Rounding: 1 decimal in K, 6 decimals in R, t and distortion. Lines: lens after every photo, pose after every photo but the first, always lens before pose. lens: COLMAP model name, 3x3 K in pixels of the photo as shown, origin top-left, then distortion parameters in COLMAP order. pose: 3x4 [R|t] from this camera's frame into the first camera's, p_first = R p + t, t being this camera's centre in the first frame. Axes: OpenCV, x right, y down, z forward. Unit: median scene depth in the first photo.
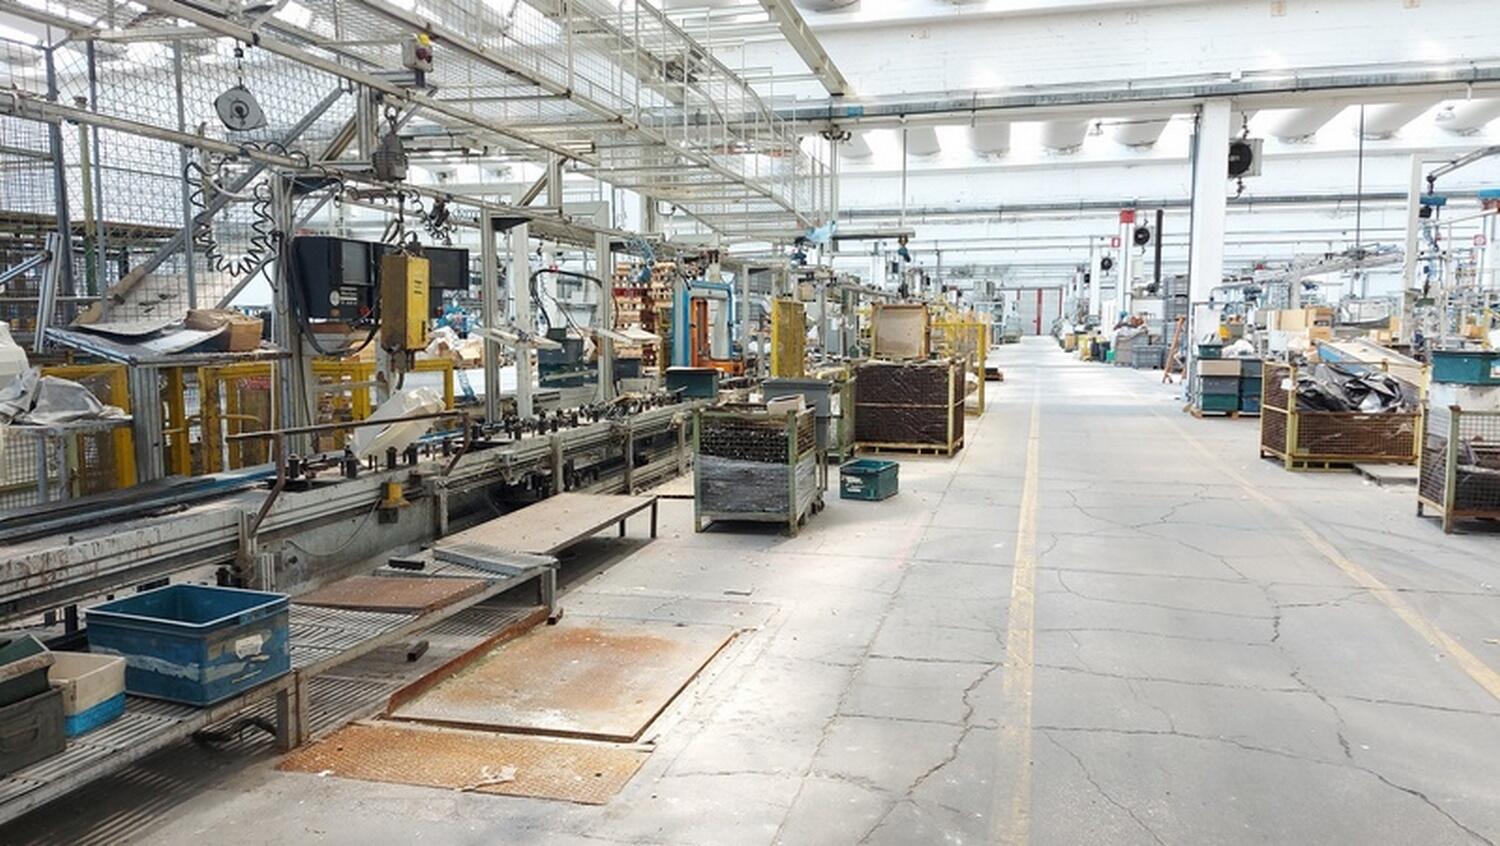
lens RADIAL K [[1048.0, 0, 746.2], [0, 1048.0, 427.4], [0, 0, 1]] dist [0.012953, -0.013063]
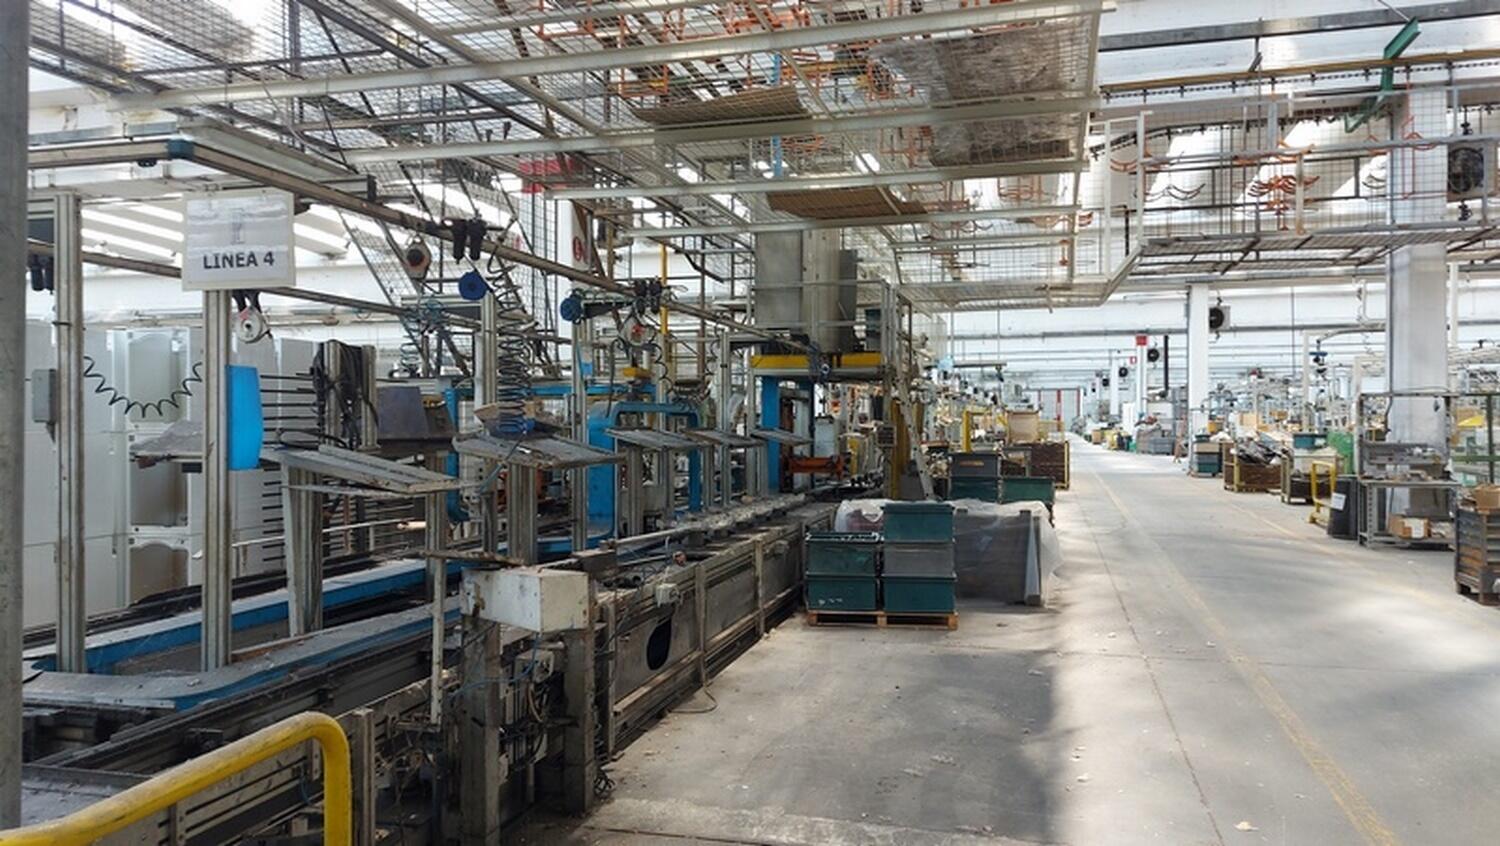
lens RADIAL K [[1048.0, 0, 752.1], [0, 1048.0, 421.3], [0, 0, 1]] dist [0.012953, -0.013063]
pose [[0.999974, -0.005334, -0.004822, -0.119756], [0.004826, 0.995004, -0.099718, 0.028911], [0.005330, 0.099693, 0.995004, -0.302802]]
